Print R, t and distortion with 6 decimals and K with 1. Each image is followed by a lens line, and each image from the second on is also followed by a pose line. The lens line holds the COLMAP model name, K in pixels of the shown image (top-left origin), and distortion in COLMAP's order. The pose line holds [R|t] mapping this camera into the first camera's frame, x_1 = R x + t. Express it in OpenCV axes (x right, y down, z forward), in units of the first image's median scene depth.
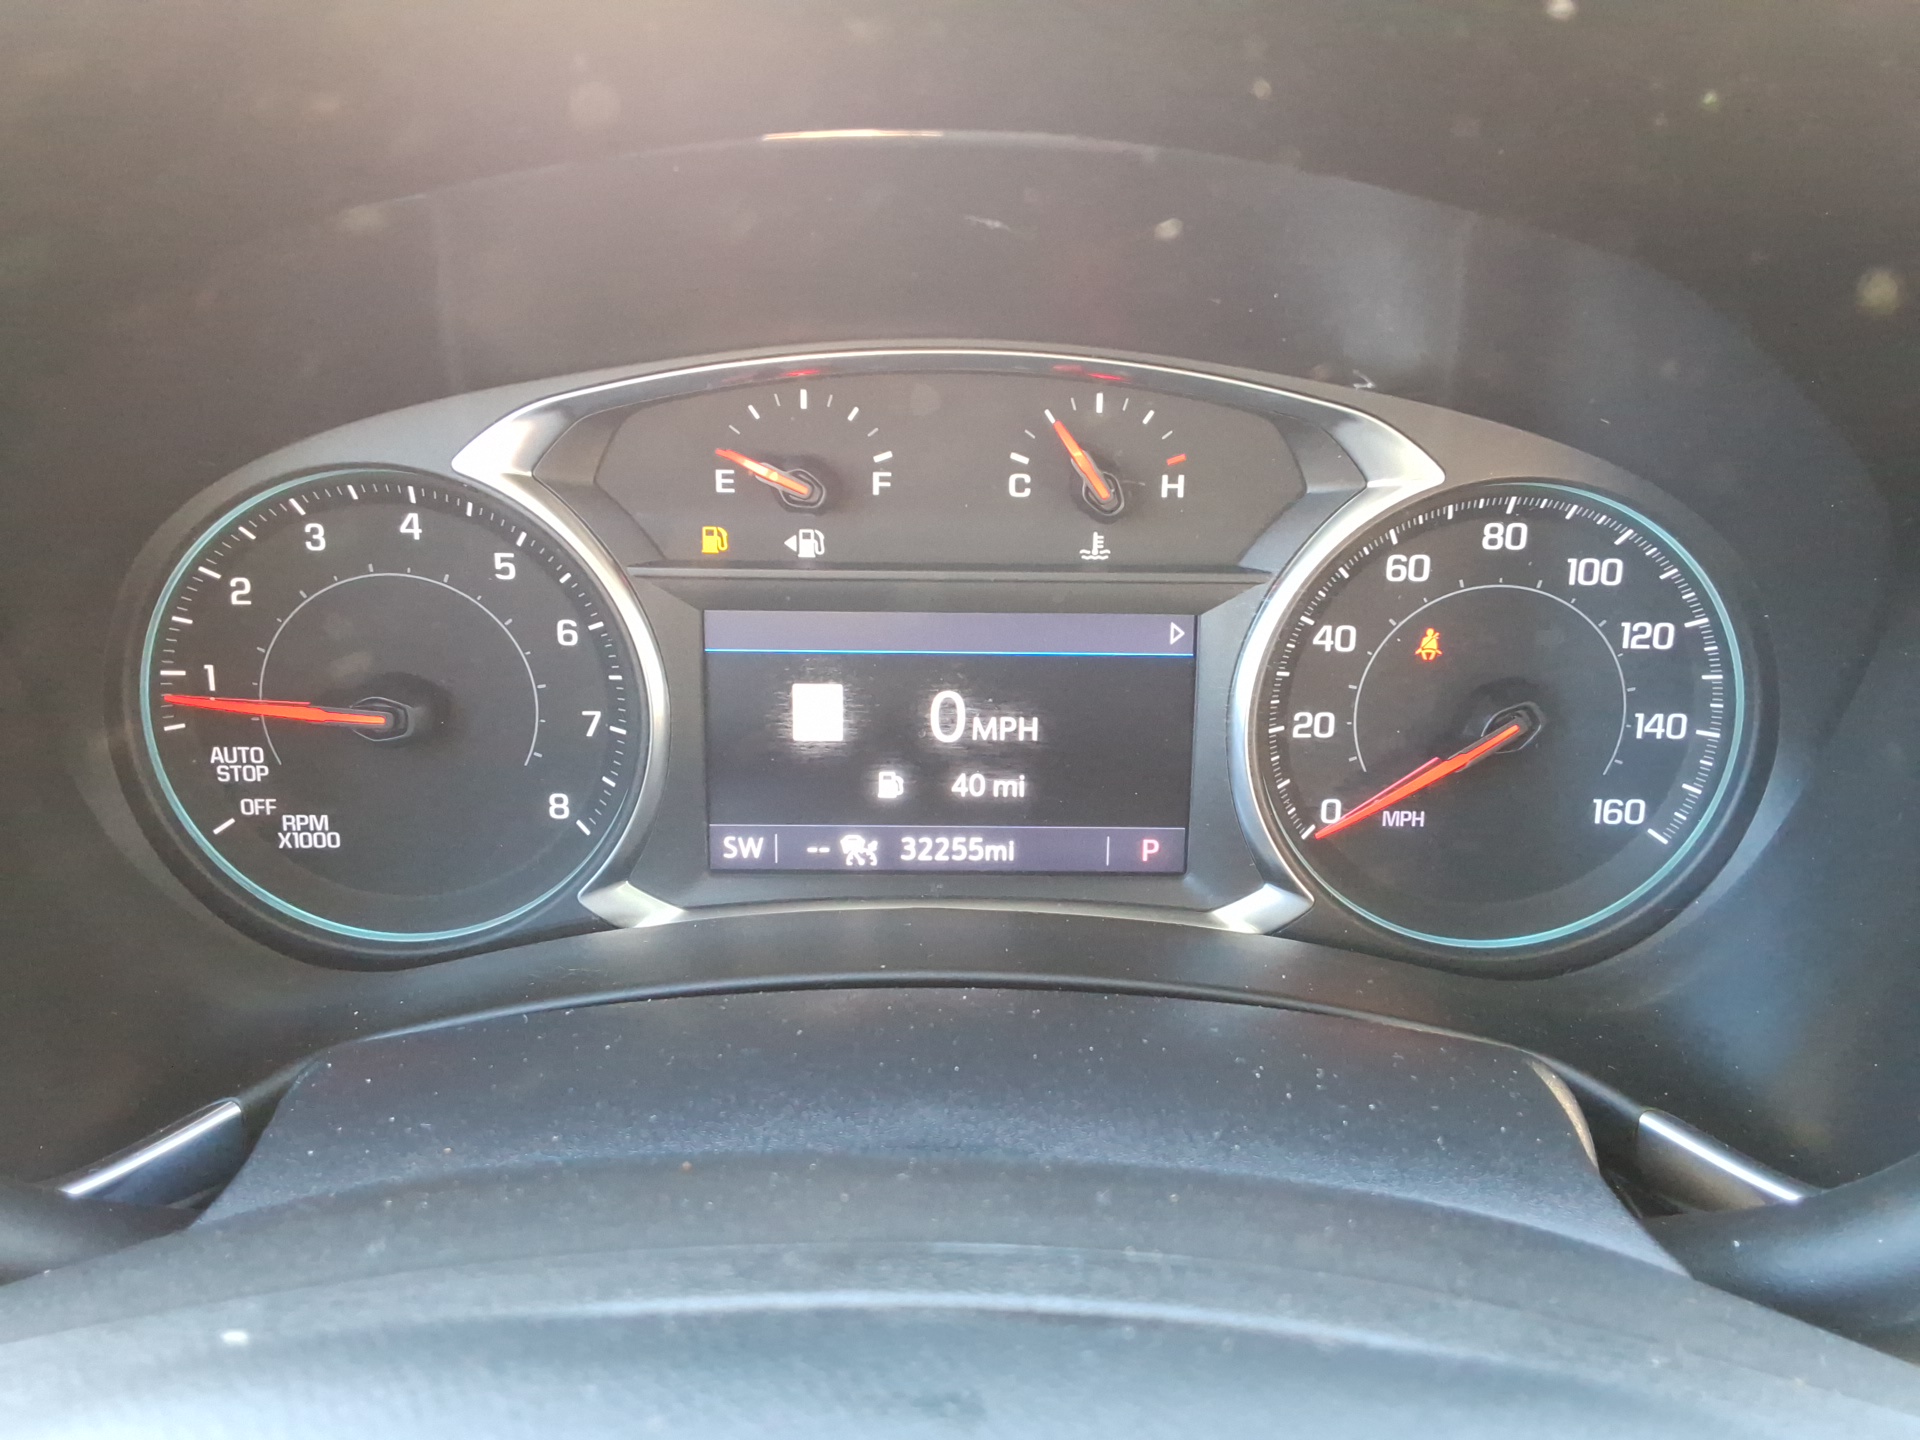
lens RADIAL K [[1537.5, 0, 970.4], [0, 1537.5, 665.0], [0, 0, 1]] dist [0.103296, -0.156141]
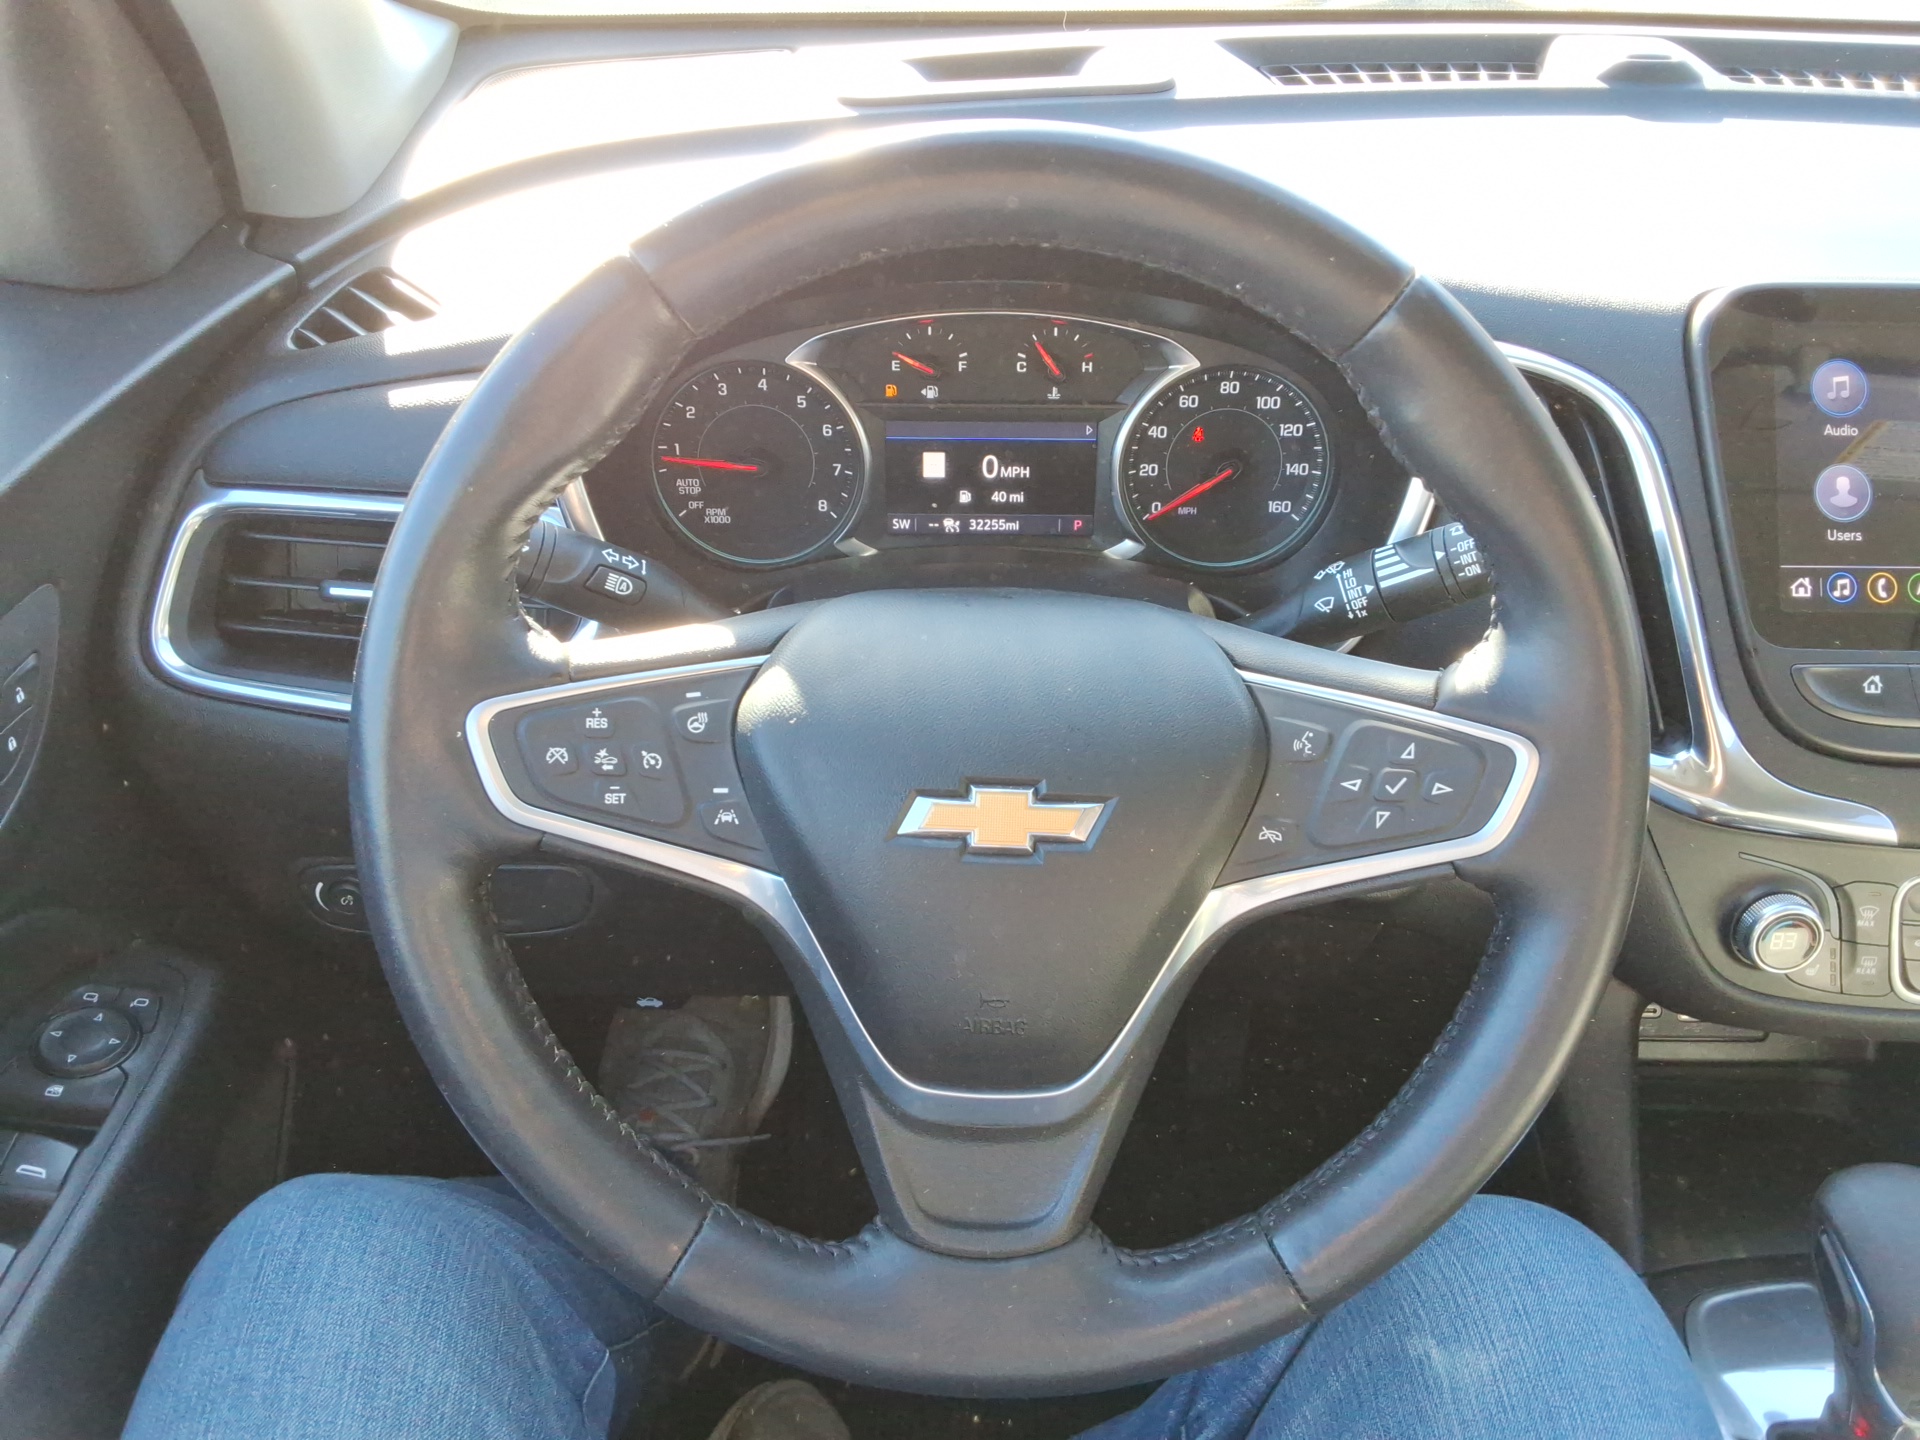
lens RADIAL K [[1537.5, 0, 955.6], [0, 1537.5, 677.6], [0, 0, 1]] dist [0.103296, -0.156141]
pose [[0.999664, 0.002508, -0.025818, -0.006215], [0.002021, 0.984759, 0.173913, -0.057266], [0.025860, -0.173906, 0.984423, -1.336368]]
